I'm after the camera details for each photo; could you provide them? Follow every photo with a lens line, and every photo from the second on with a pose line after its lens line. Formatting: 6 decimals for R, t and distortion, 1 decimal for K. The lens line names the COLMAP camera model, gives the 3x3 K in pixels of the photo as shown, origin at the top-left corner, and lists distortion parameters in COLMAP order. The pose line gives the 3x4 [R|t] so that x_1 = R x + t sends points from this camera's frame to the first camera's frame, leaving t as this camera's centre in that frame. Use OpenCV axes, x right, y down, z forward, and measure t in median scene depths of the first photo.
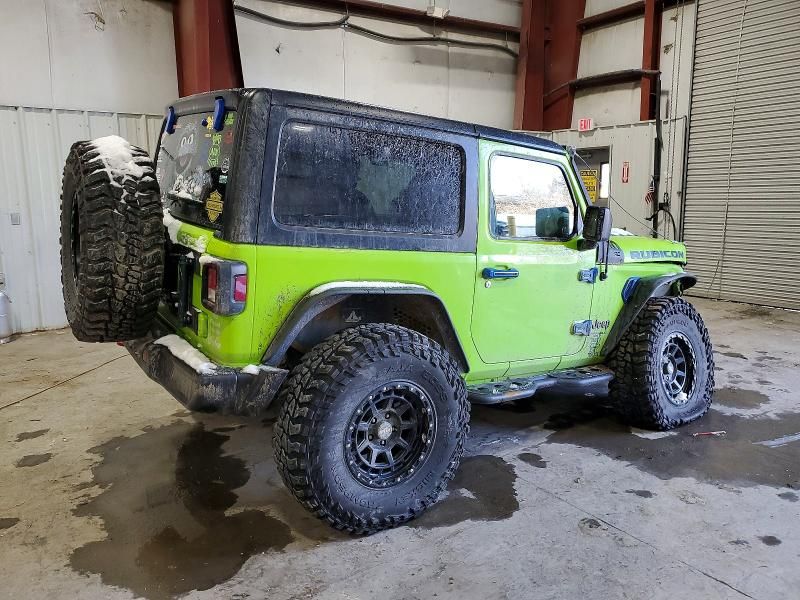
lens RADIAL K [[644.5, 0, 400.0], [0, 644.5, 300.0], [0, 0, 1]] dist [0.022844, 0.005780]
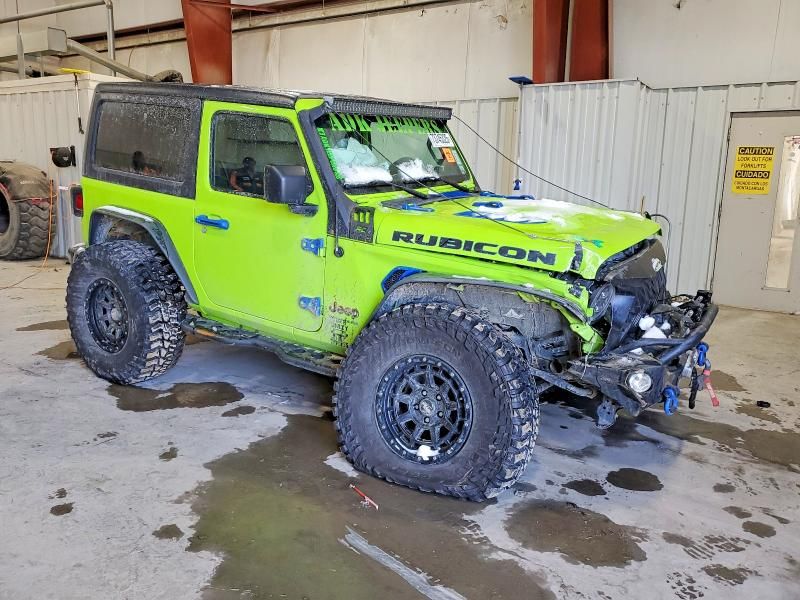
lens RADIAL K [[644.2, 0, 400.0], [0, 644.2, 300.0], [0, 0, 1]] dist [0.009357, 0.003056]
pose [[0.352984, 0.195603, -0.914955, 1.271481], [-0.186264, 0.973020, 0.136156, -0.118465], [0.916901, 0.122363, 0.379894, 0.874291]]
